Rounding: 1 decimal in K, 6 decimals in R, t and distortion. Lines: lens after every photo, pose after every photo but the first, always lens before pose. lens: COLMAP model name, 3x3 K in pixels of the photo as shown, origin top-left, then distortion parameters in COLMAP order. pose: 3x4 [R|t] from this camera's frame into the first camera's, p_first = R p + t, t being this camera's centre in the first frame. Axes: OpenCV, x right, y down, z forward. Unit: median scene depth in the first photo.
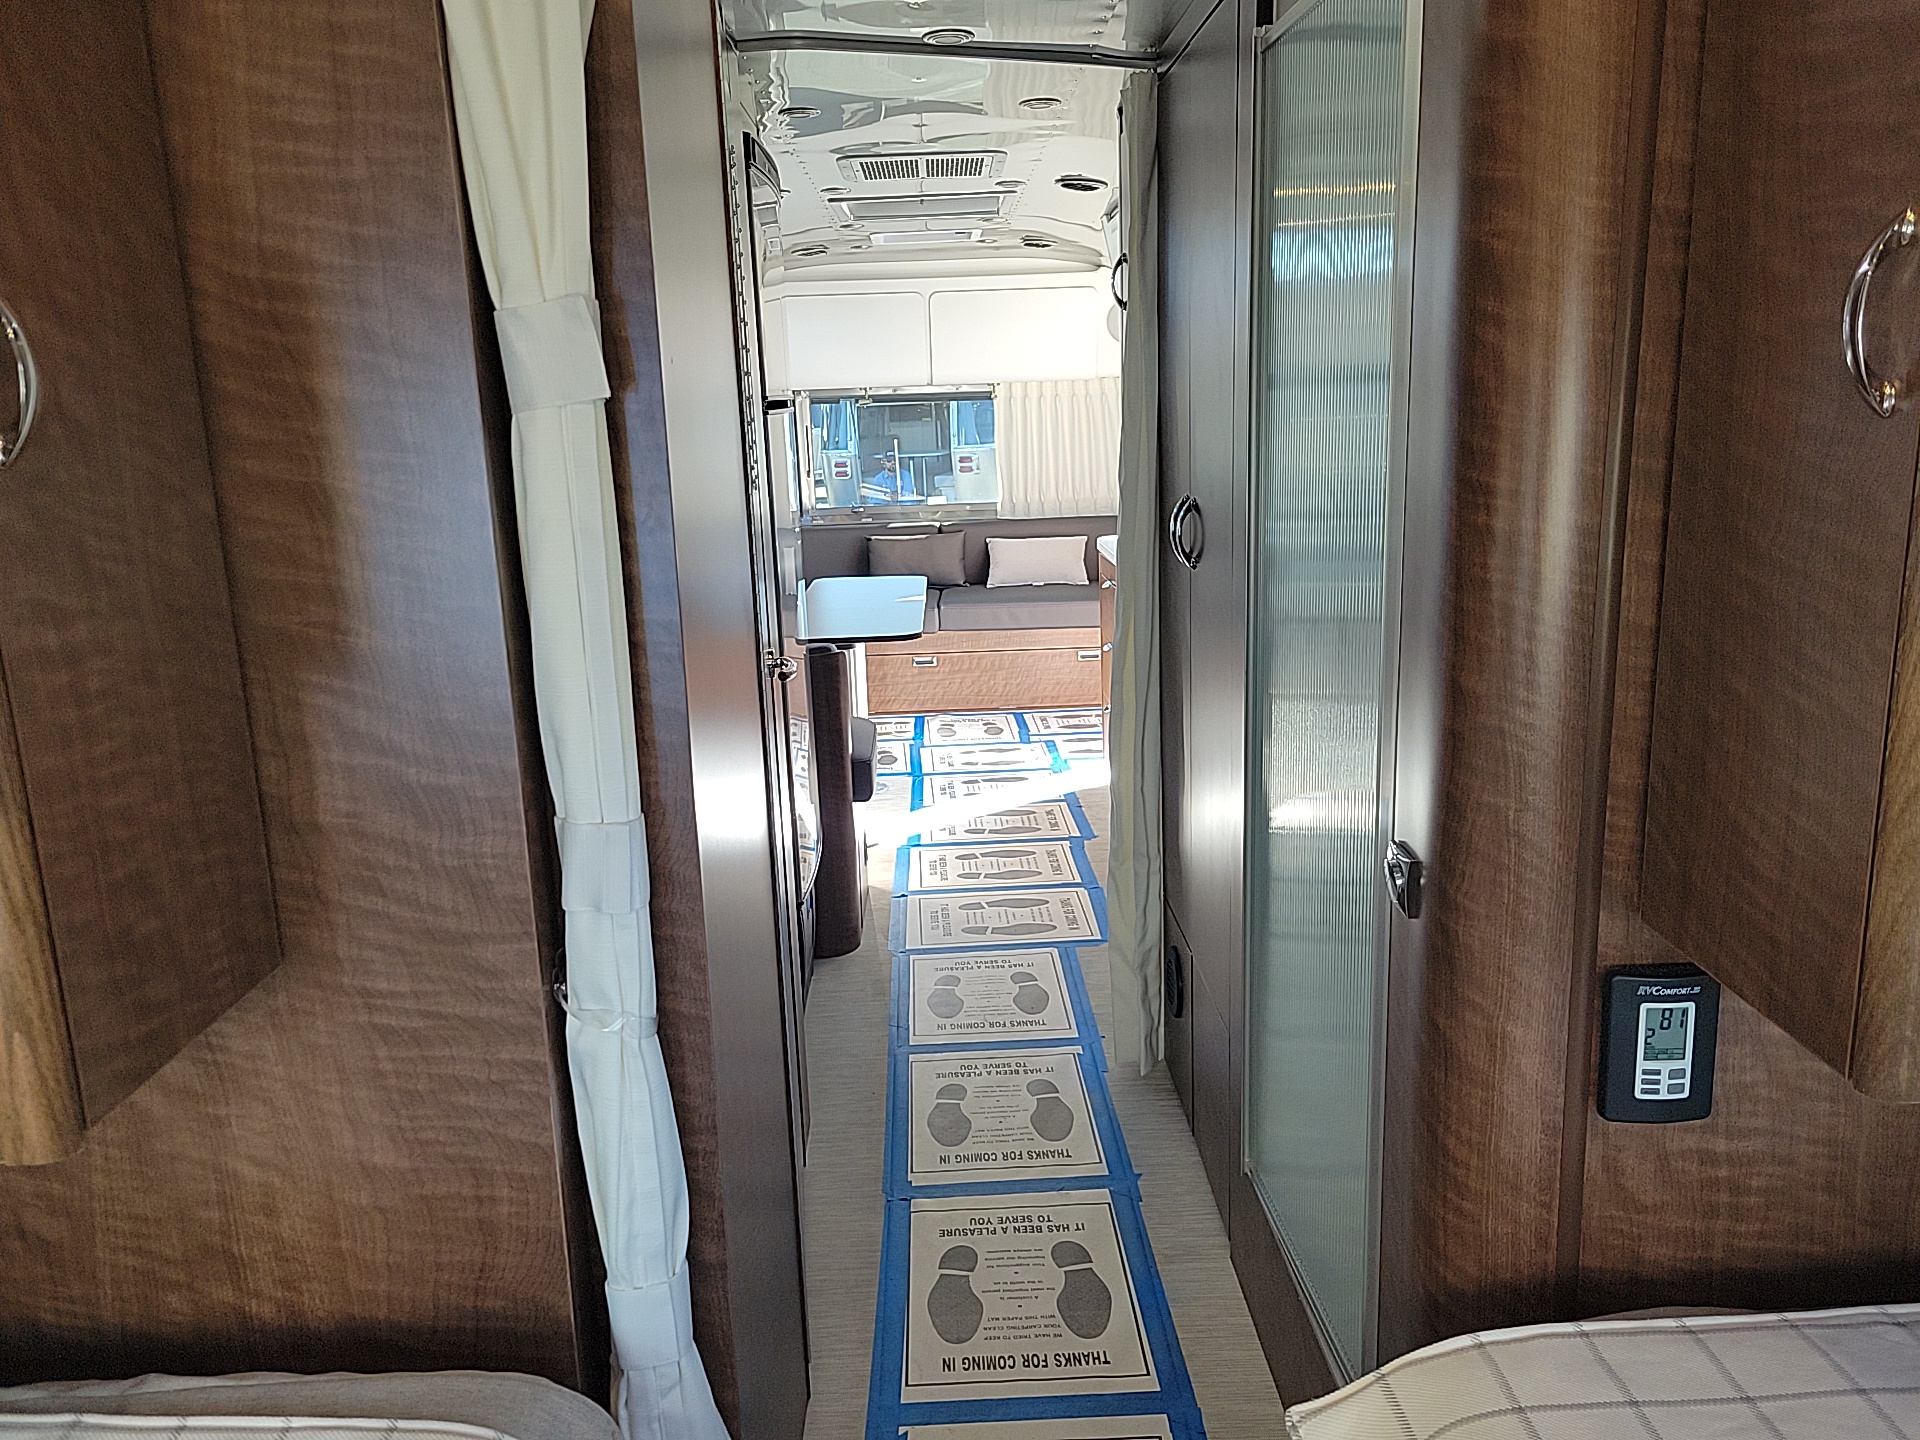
lens RADIAL K [[1442.3, 0, 960.0], [0, 1442.3, 720.0], [0, 0, 1]] dist [0.066231, -0.051842]
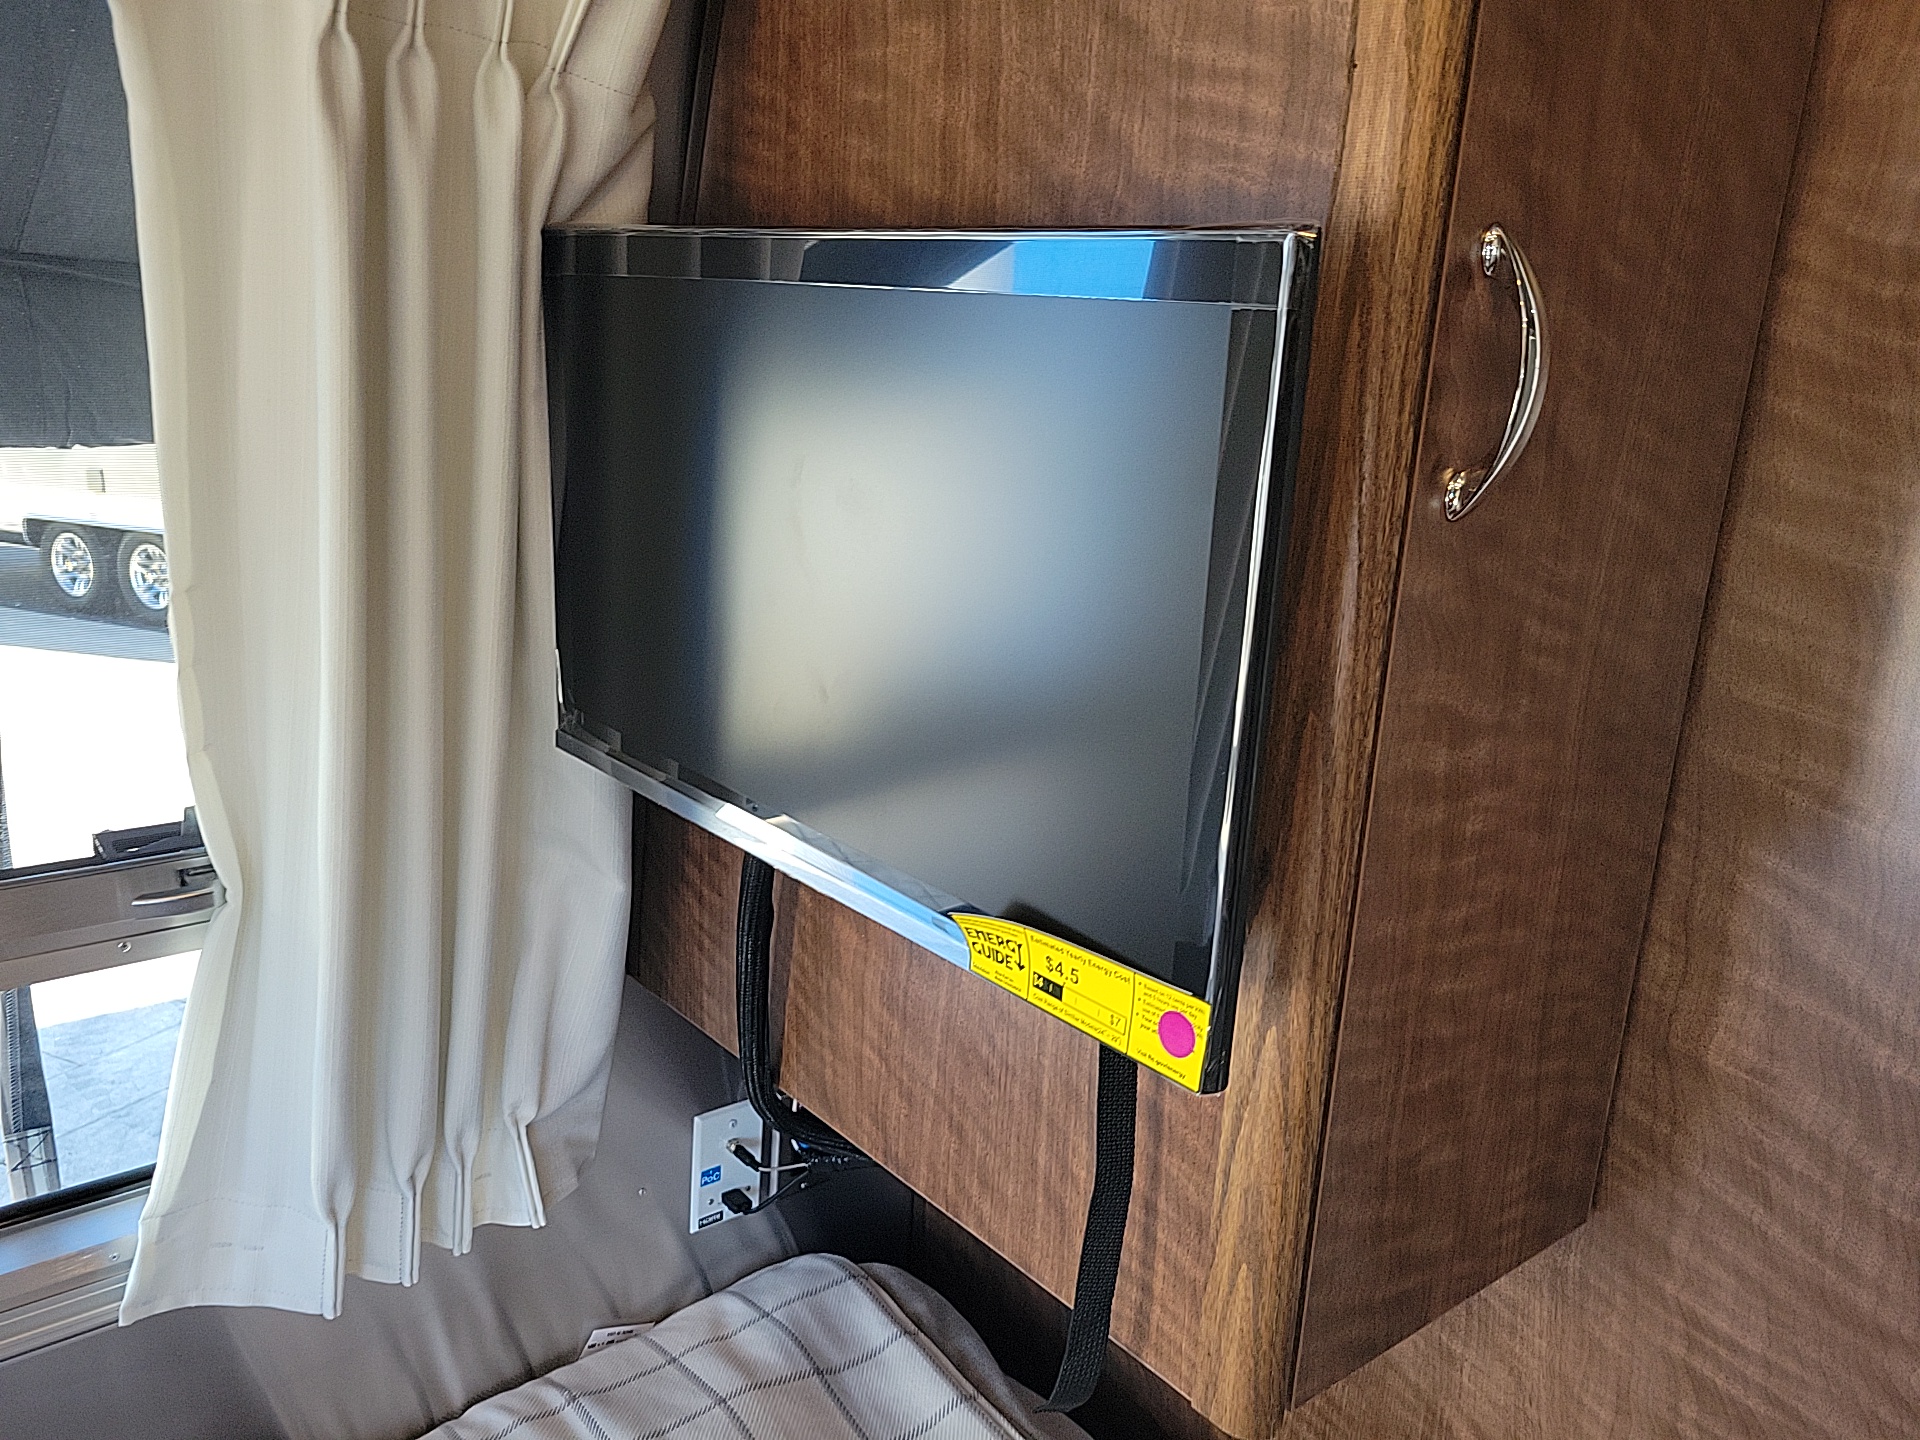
lens RADIAL K [[1442.3, 0, 960.0], [0, 1442.3, 720.0], [0, 0, 1]] dist [0.066231, -0.051842]
pose [[0.619458, 0.262101, -0.739983, -0.208681], [-0.251095, 0.959252, 0.129568, -0.087441], [0.743790, 0.105543, 0.660029, 0.305441]]
